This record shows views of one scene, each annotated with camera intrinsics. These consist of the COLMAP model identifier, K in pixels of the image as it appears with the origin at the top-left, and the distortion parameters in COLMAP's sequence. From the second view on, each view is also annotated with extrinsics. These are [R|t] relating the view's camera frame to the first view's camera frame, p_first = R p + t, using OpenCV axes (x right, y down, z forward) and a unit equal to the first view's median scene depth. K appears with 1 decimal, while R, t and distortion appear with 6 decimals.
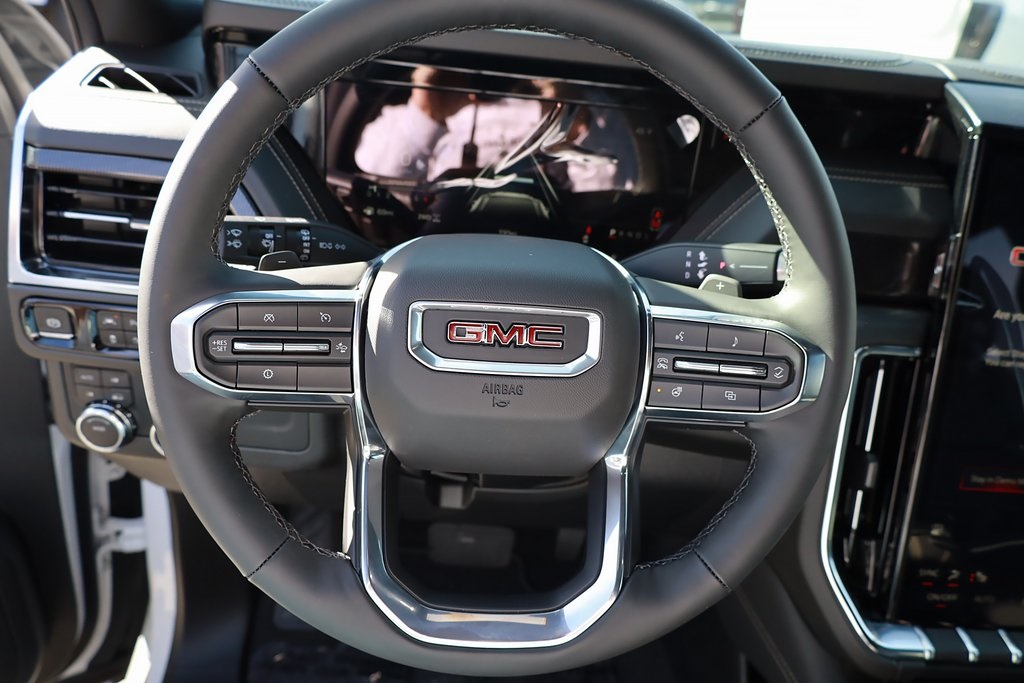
lens RADIAL K [[690.3, 0, 507.6], [0, 690.3, 314.2], [0, 0, 1]] dist [0.018166, -0.001507]
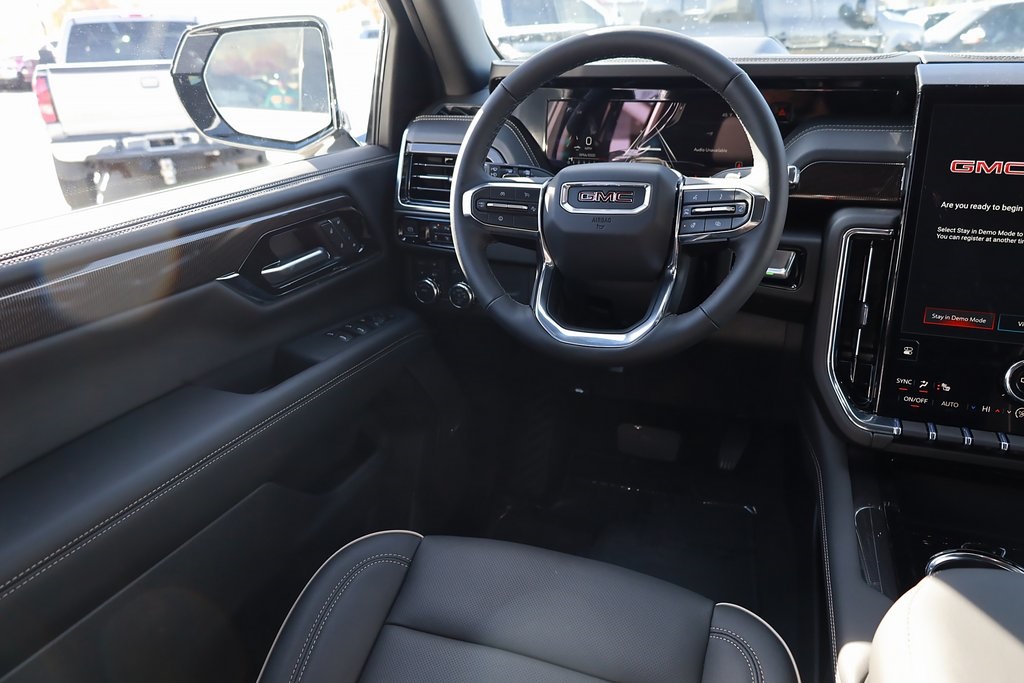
lens RADIAL K [[713.6, 0, 515.2], [0, 713.6, 355.4], [0, 0, 1]] dist [-0.008863, -0.000060]
pose [[0.927859, 0.033290, -0.371442, 0.535695], [-0.062236, 0.995863, -0.066212, 0.639632], [0.367701, 0.084553, 0.926092, -1.011909]]
